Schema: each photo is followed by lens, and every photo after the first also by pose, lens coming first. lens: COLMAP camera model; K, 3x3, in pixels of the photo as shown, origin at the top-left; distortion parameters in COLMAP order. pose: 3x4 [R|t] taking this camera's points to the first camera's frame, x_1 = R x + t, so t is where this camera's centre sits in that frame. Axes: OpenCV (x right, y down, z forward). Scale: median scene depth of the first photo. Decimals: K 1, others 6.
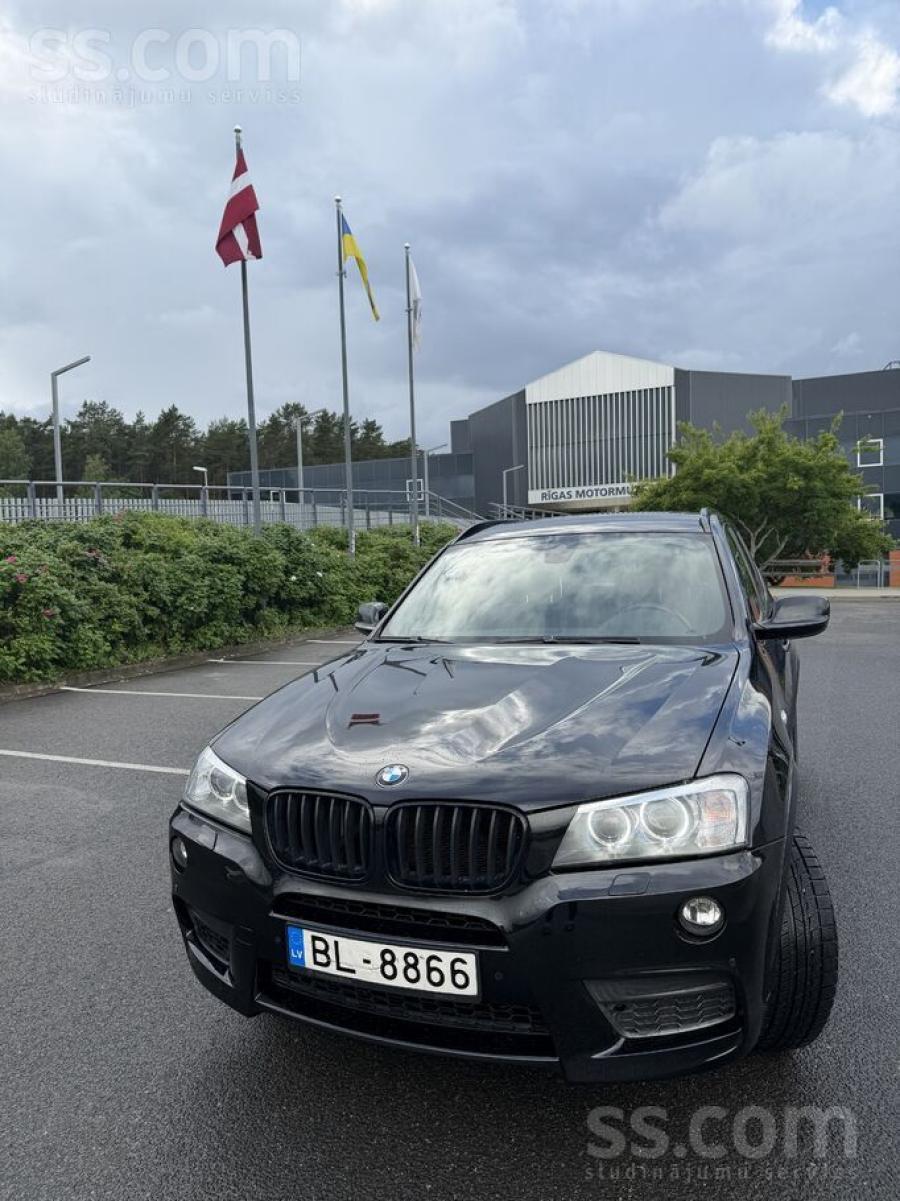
lens RADIAL K [[829.2, 0, 446.2], [0, 829.2, 602.6], [0, 0, 1]] dist [0.182382, -0.394951]
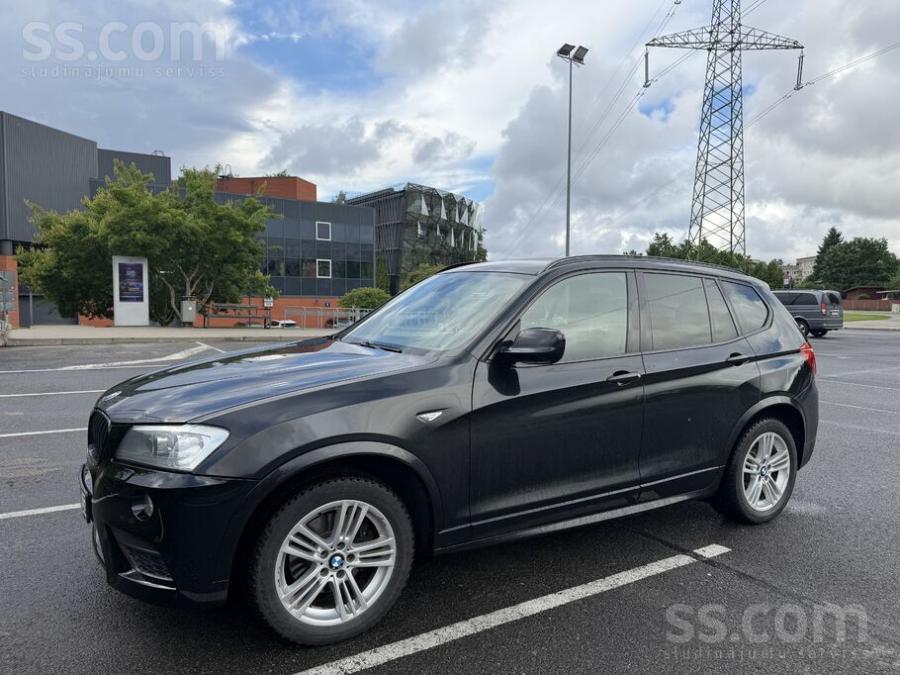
lens RADIAL K [[621.4, 0, 467.3], [0, 621.4, 336.3], [0, 0, 1]] dist [0.182382, -0.394951]
pose [[0.516700, -0.010654, 0.856100, -0.075049], [0.010569, 0.999926, 0.006065, -0.004438], [-0.856102, 0.005915, 0.516774, 0.139401]]
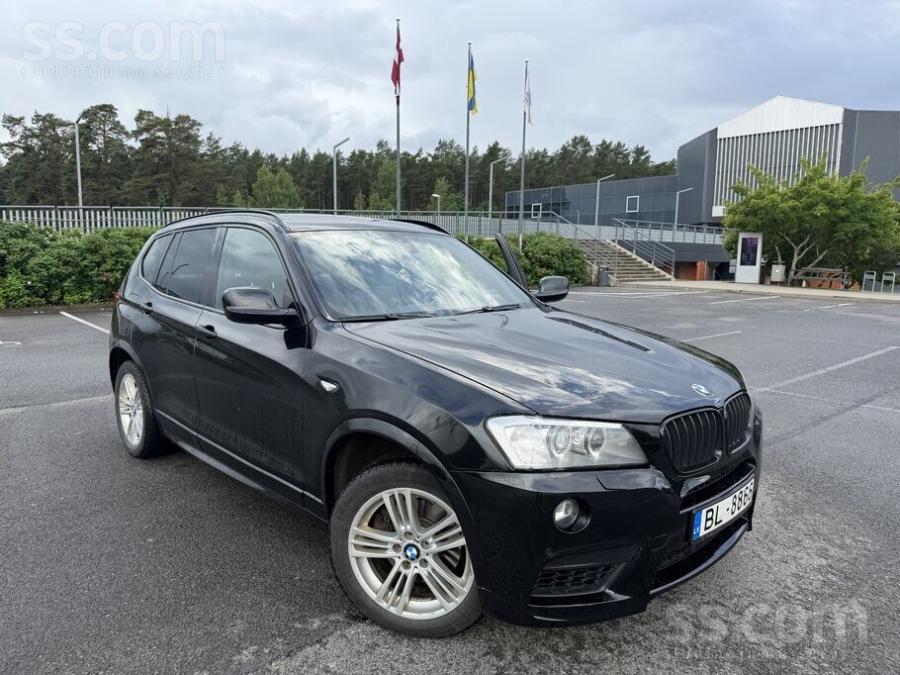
lens RADIAL K [[628.8, 0, 450.0], [0, 628.8, 337.5], [0, 0, 1]] dist [0.056922, -0.074423]
pose [[0.919102, 0.094984, -0.382400, 0.129977], [-0.063666, 0.993557, 0.093765, 0.000981], [0.388842, -0.061834, 0.919227, -0.081866]]
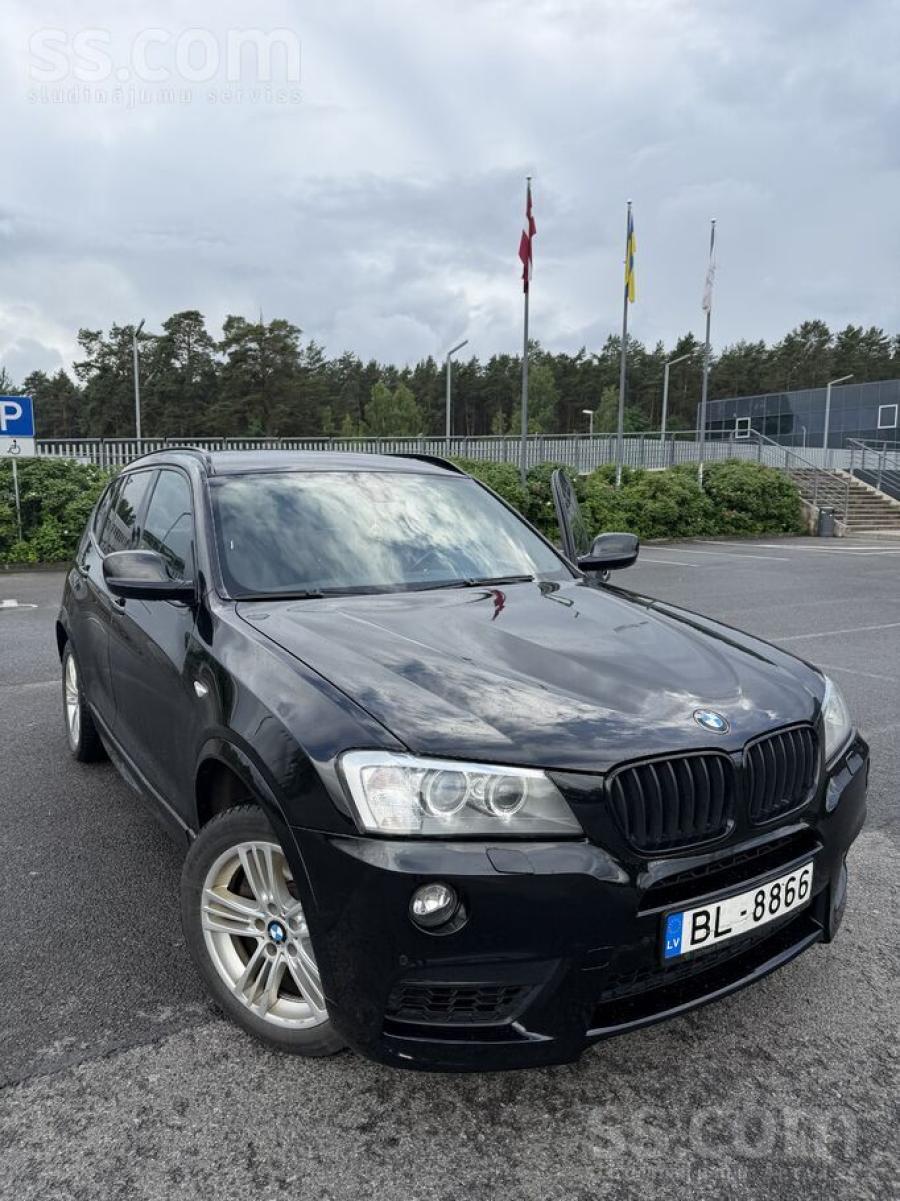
lens RADIAL K [[829.2, 0, 446.2], [0, 829.2, 602.6], [0, 0, 1]] dist [0.182382, -0.394951]
pose [[0.819495, 0.111718, -0.562092, 0.140740], [-0.062045, 0.992345, 0.106776, -0.000963], [0.569718, -0.052627, 0.820153, -0.071718]]
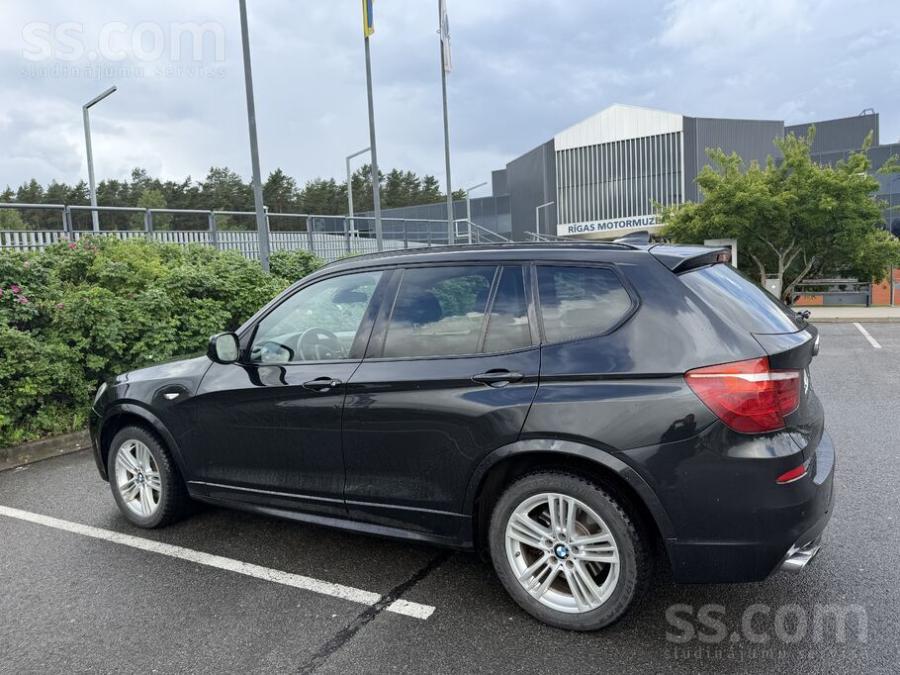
lens RADIAL K [[625.6, 0, 458.4], [0, 625.6, 339.2], [0, 0, 1]] dist [0.114068, -0.185401]
pose [[0.998490, -0.013833, -0.053167, 0.003671], [0.015741, 0.999241, 0.035633, -0.006081], [0.052634, -0.036416, 0.997950, 0.098318]]
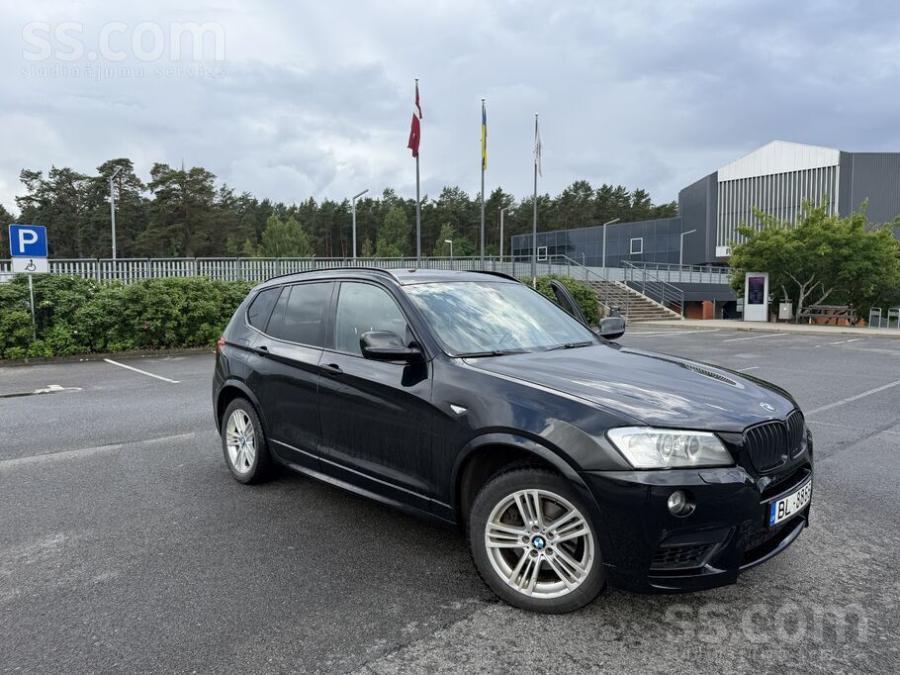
lens RADIAL K [[625.8, 0, 453.6], [0, 625.8, 337.0], [0, 0, 1]] dist [0.089452, -0.129386]
pose [[0.919253, 0.053859, -0.389966, 0.125540], [-0.047392, 0.998533, 0.026194, 0.001409], [0.390805, -0.005598, 0.920457, -0.096432]]
